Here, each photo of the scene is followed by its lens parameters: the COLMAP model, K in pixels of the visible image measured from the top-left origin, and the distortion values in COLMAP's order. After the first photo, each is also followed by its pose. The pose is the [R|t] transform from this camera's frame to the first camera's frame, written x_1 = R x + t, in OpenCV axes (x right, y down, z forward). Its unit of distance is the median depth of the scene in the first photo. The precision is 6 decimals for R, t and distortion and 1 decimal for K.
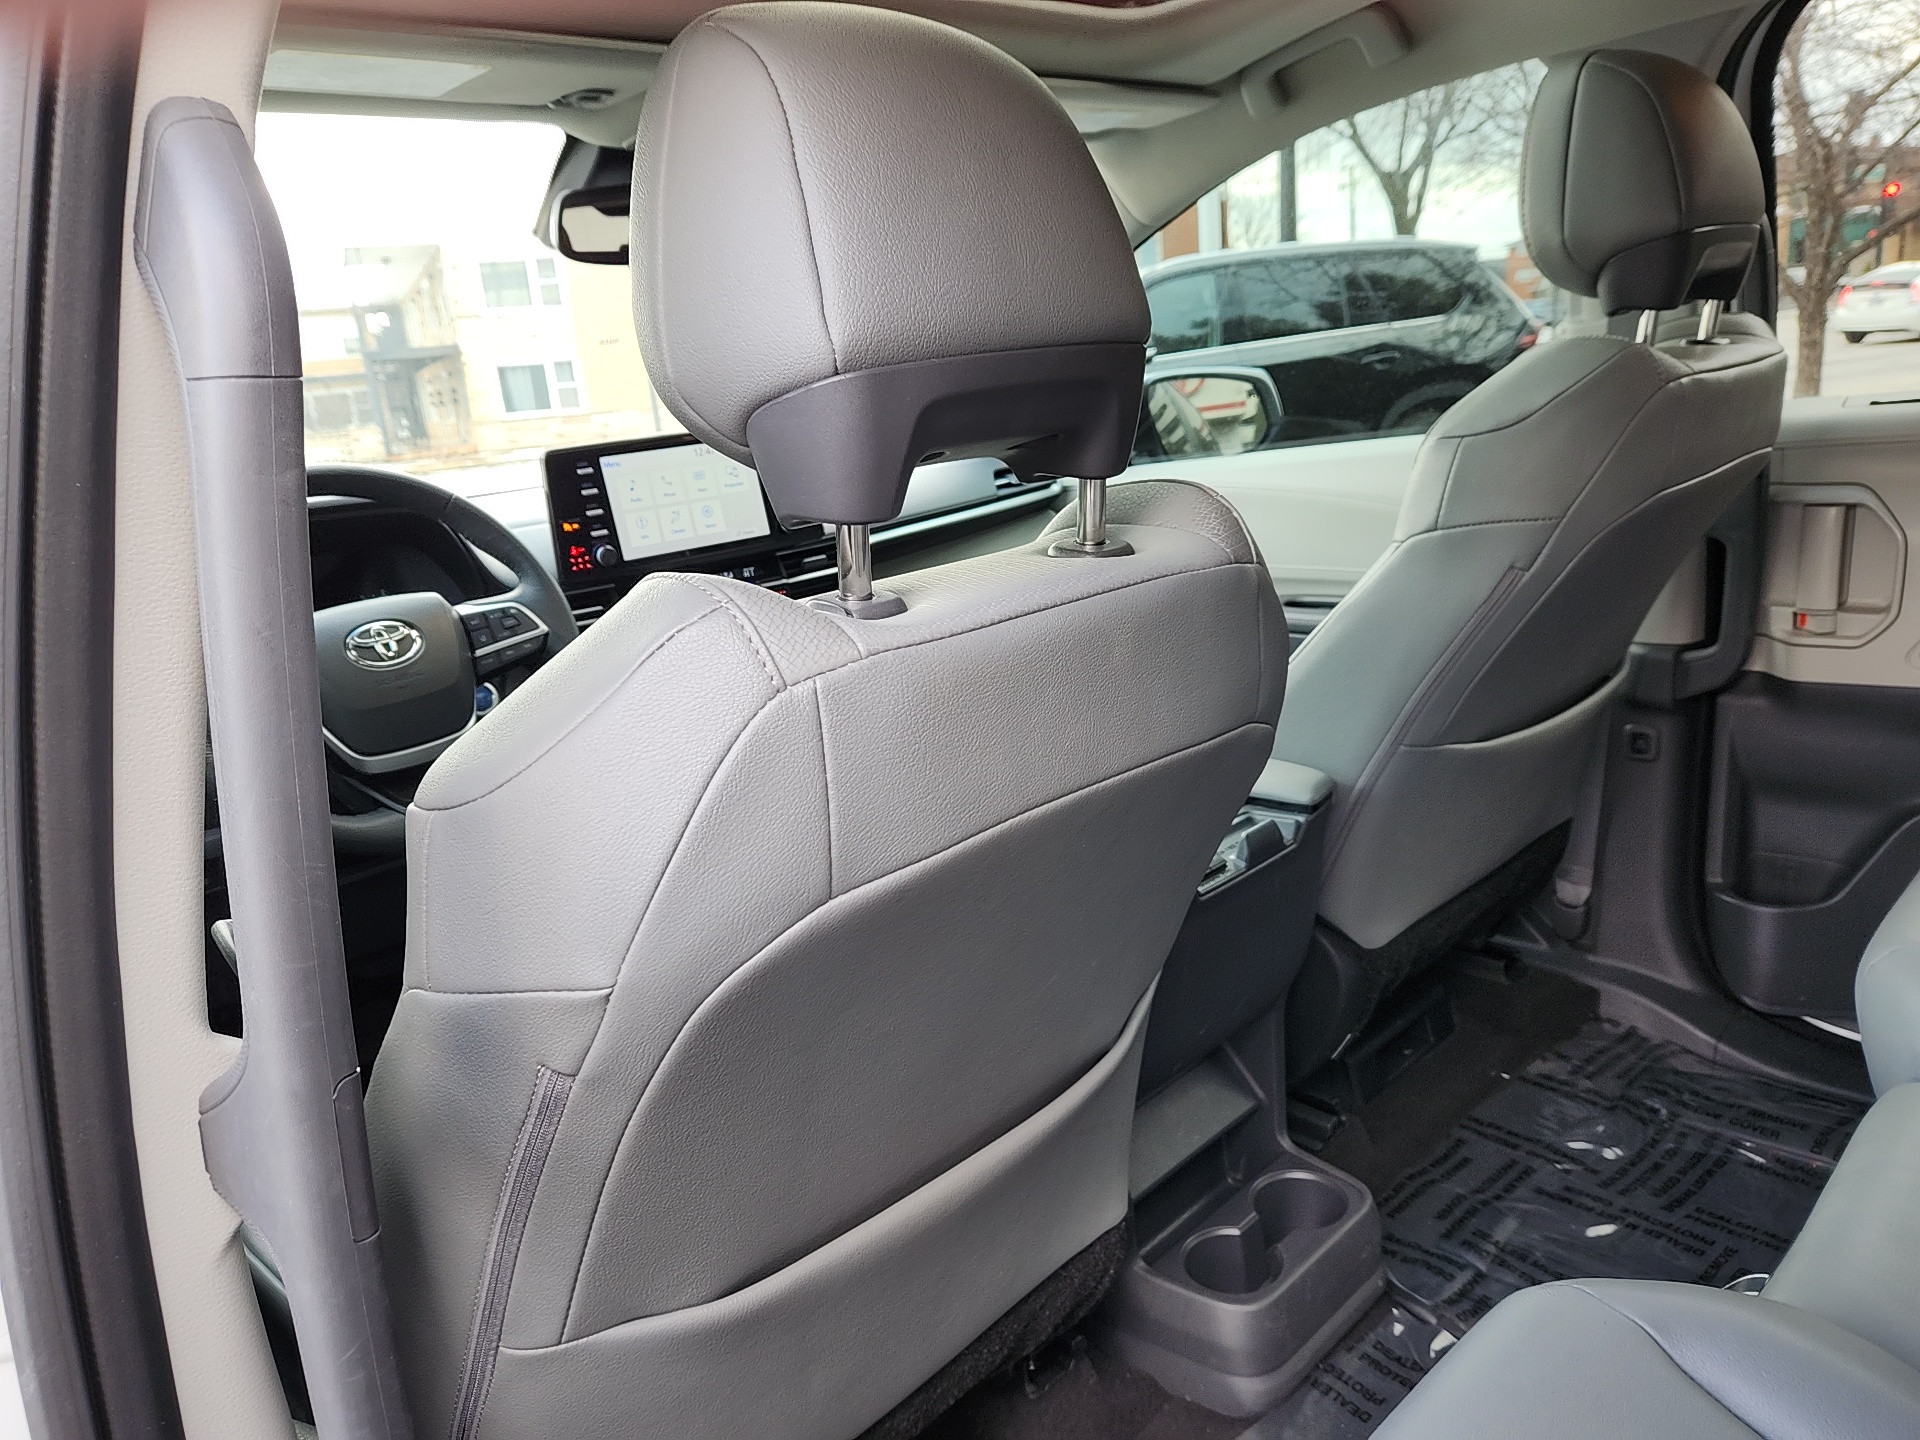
lens RADIAL K [[1476.3, 0, 951.5], [0, 1476.3, 717.4], [0, 0, 1]] dist [0.052413, -0.063433]
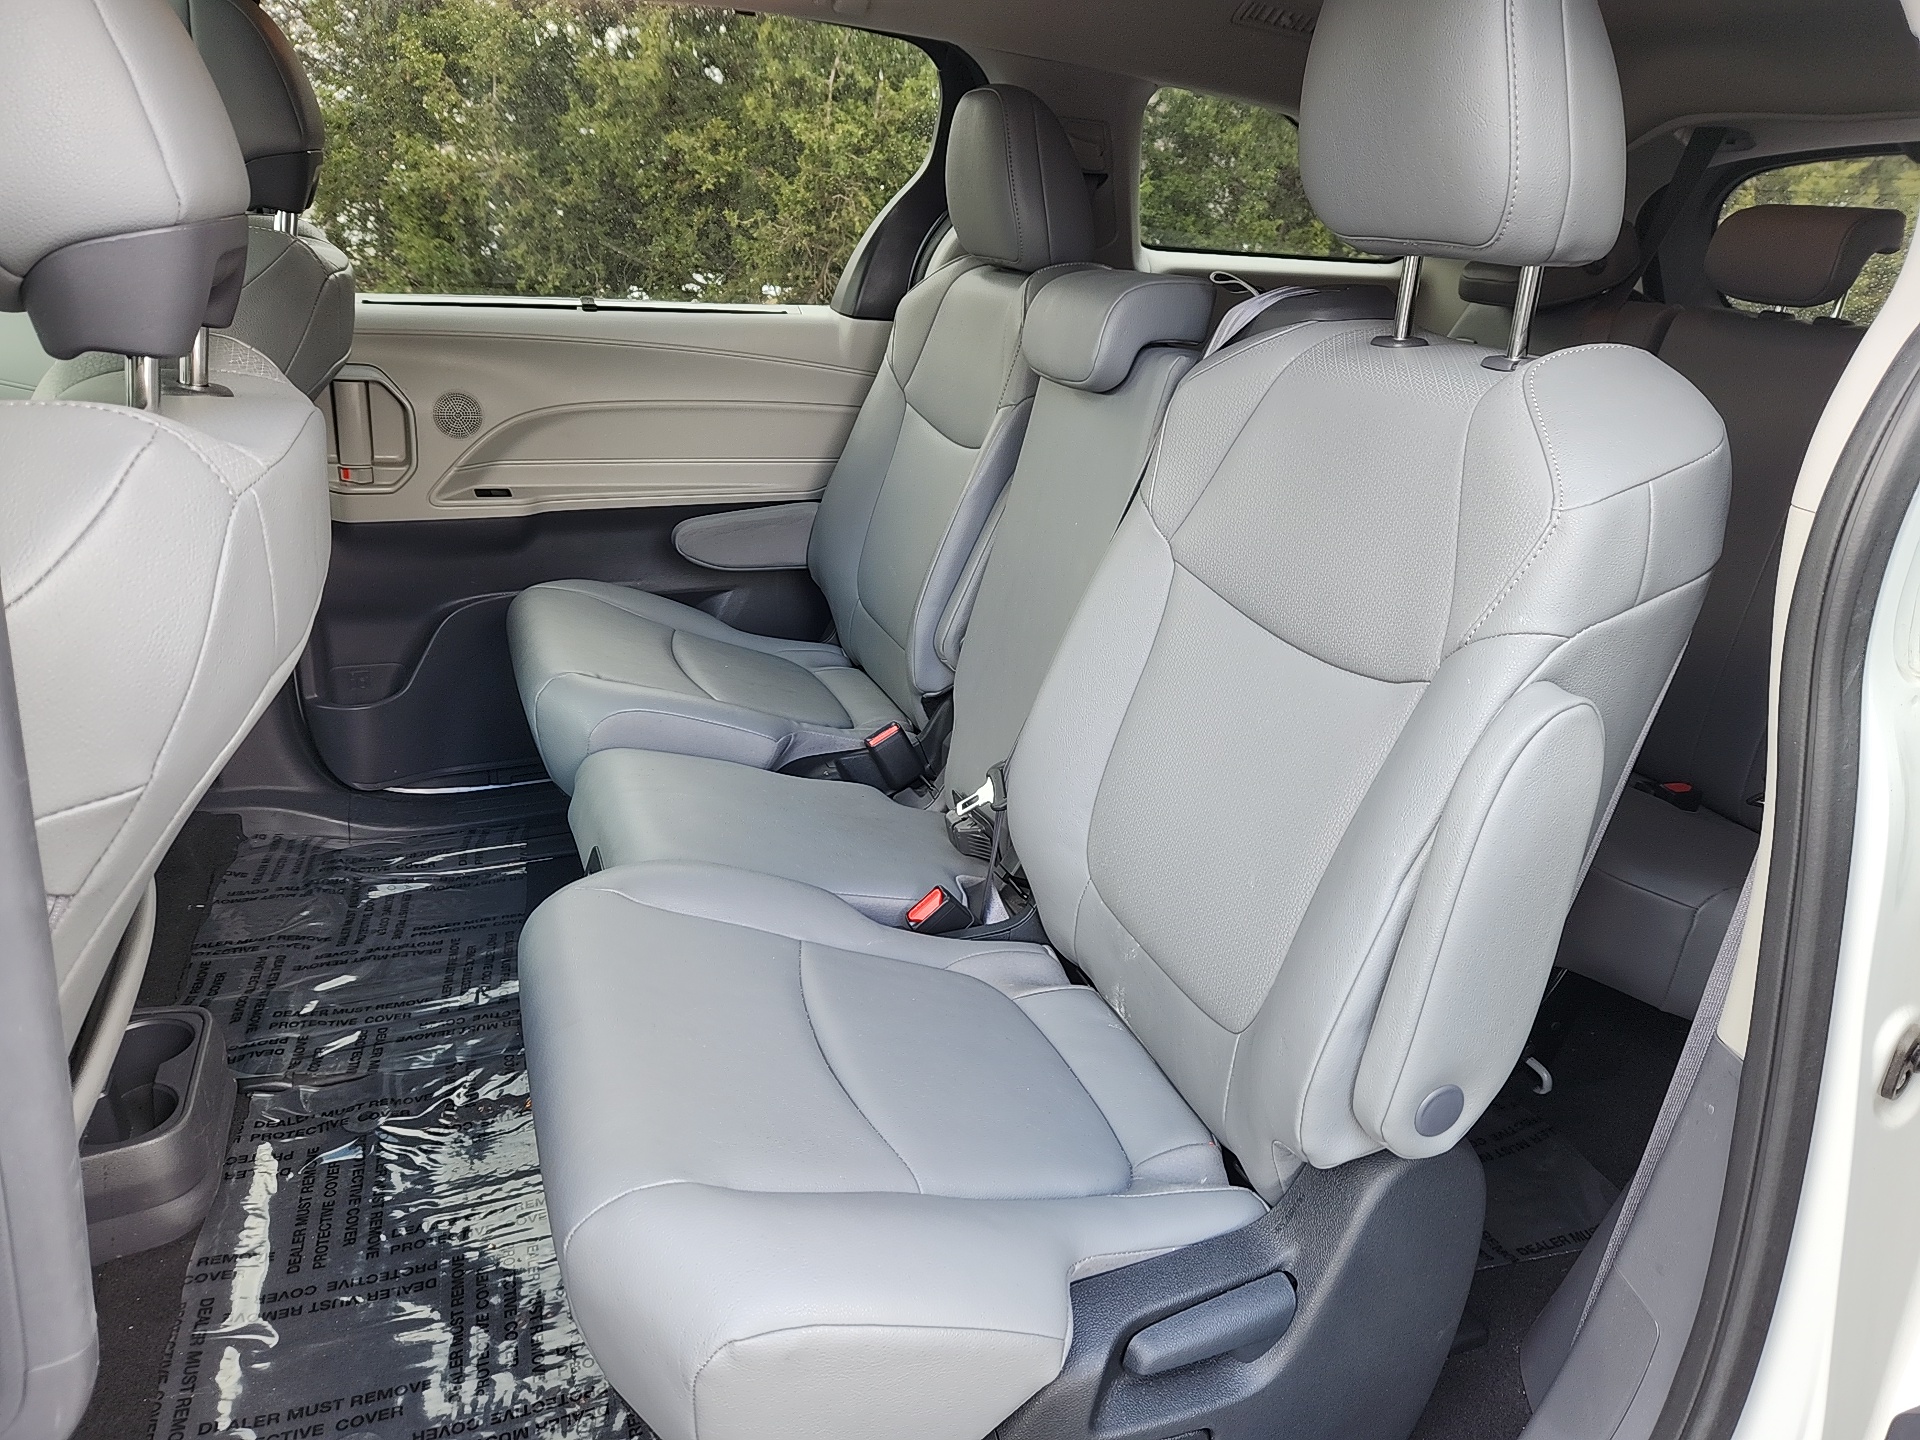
lens RADIAL K [[1418.5, 0, 957.3], [0, 1418.5, 689.0], [0, 0, 1]] dist [0.096229, -0.064624]
pose [[0.435125, -0.203255, 0.877128, -0.327856], [0.165137, 0.975677, 0.144170, 0.022781], [-0.885097, 0.082115, 0.458106, -0.004440]]
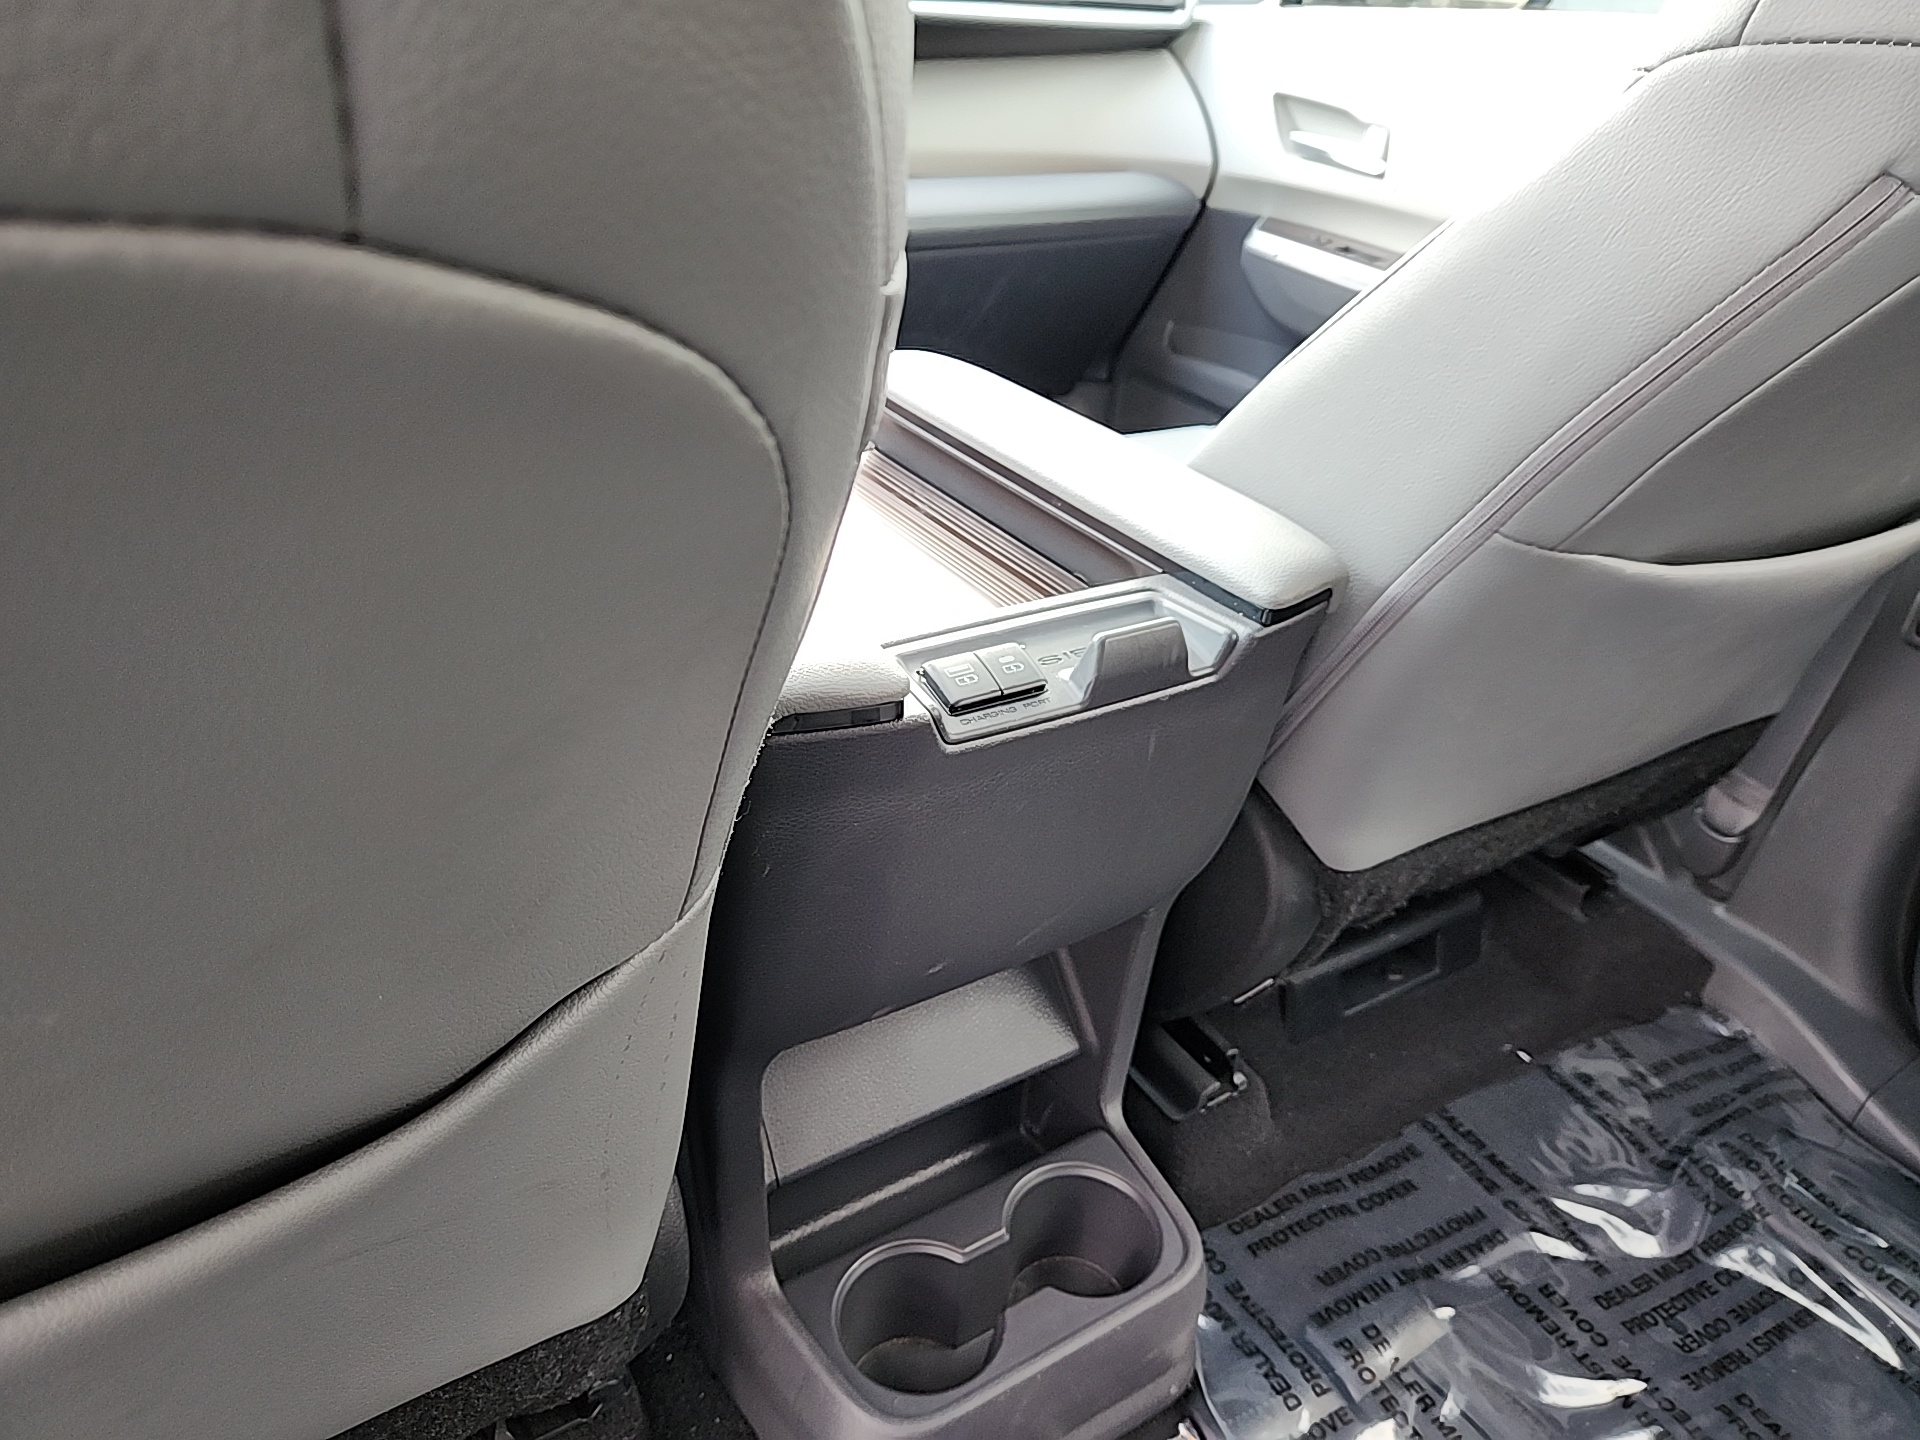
lens RADIAL K [[1397.3, 0, 957.5], [0, 1397.3, 739.0], [0, 0, 1]] dist [0.017491, 0.000469]
pose [[0.961284, 0.263725, -0.079891, 0.157831], [-0.234180, 0.934648, 0.267570, 0.000231], [0.145234, -0.238502, 0.960221, 0.440443]]
